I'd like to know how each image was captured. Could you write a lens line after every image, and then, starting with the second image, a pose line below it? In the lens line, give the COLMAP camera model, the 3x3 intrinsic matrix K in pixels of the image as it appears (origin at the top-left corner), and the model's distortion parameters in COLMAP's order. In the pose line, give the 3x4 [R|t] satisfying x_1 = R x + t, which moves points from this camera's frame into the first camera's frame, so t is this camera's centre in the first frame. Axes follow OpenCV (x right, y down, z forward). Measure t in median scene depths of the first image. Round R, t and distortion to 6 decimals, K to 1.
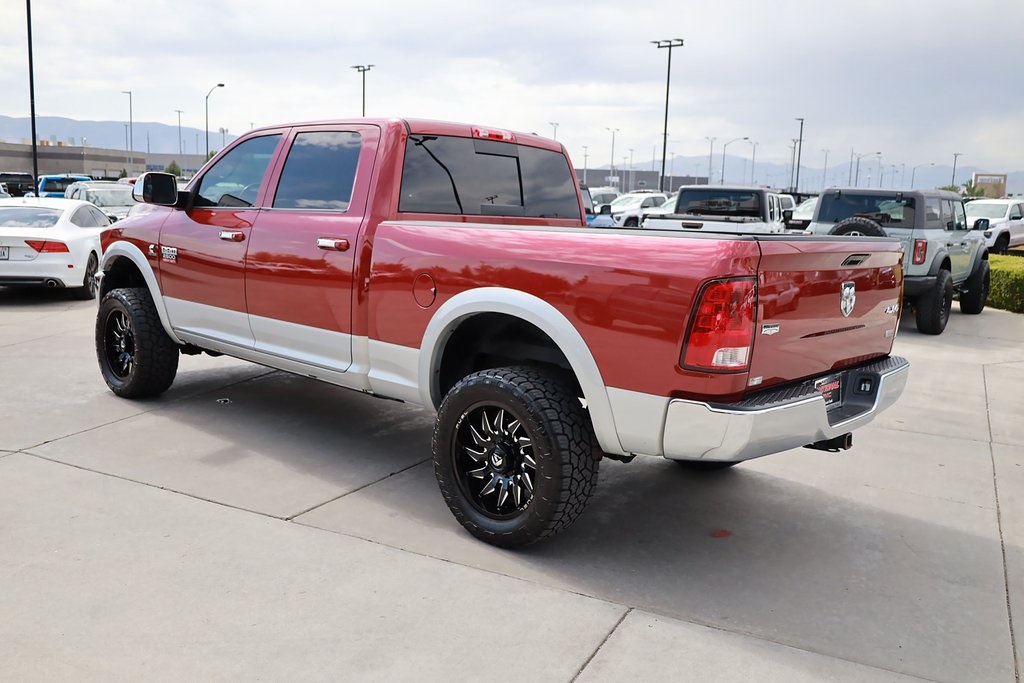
lens RADIAL K [[865.6, 0, 512.0], [0, 865.6, 341.5], [0, 0, 1]] dist [-0.000194, 0.003322]
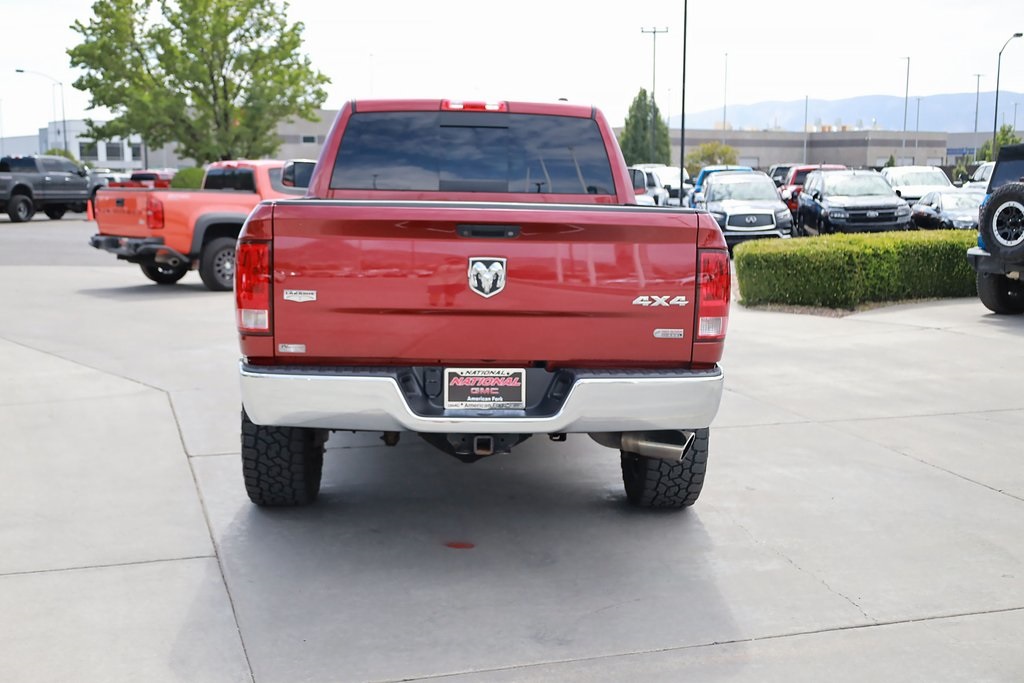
lens RADIAL K [[1153.3, 0, 512.0], [0, 1153.3, 341.5], [0, 0, 1]] dist [-0.000875, 0.001103]
pose [[0.706843, 0.072767, -0.703617, 0.925177], [-0.097821, 0.995193, 0.004652, 0.004967], [0.700574, 0.065540, 0.710564, 0.165235]]
